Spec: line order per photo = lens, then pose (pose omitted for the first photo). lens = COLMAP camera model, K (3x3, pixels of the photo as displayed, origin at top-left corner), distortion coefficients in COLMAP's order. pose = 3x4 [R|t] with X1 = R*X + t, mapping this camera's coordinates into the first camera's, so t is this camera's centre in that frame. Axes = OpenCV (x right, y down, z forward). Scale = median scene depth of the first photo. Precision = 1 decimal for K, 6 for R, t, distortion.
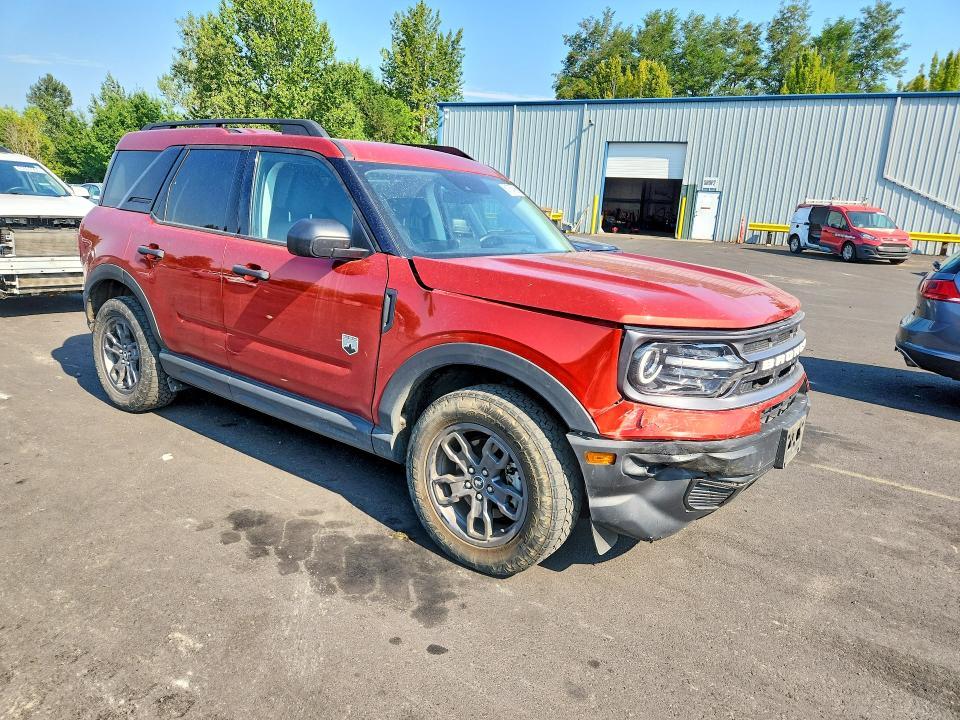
lens RADIAL K [[714.2, 0, 480.0], [0, 714.2, 360.0], [0, 0, 1]] dist [-0.006759, -0.006360]
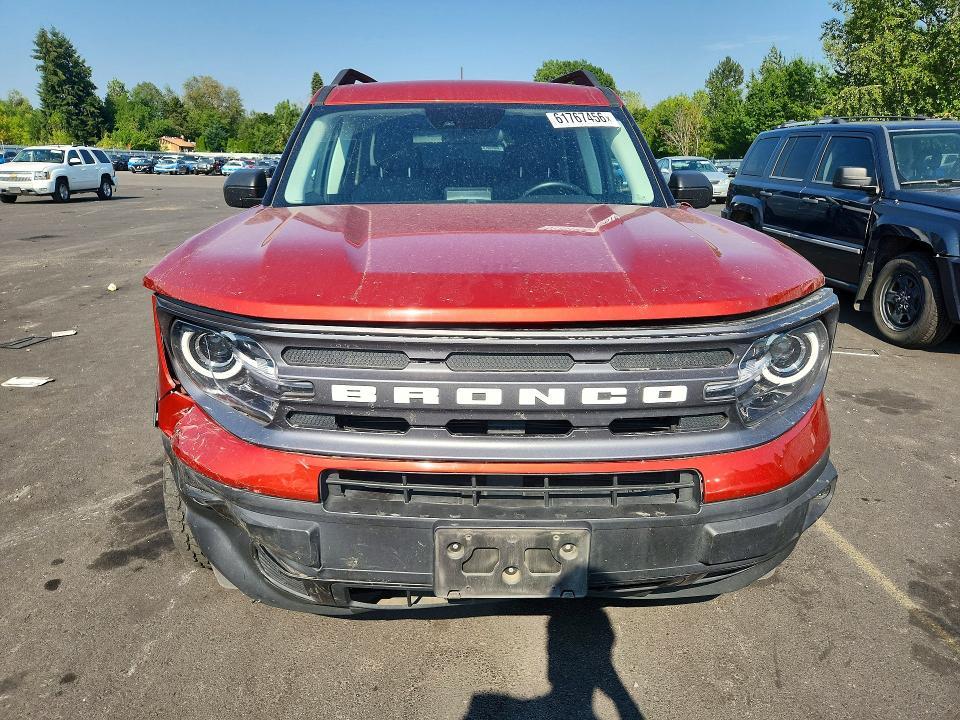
lens RADIAL K [[714.2, 0, 480.0], [0, 714.2, 360.0], [0, 0, 1]] dist [-0.006759, -0.006360]
pose [[0.548976, 0.152376, -0.821832, 0.150192], [-0.124776, 0.987165, 0.099682, -0.014531], [0.826472, 0.047822, 0.560943, 0.125020]]
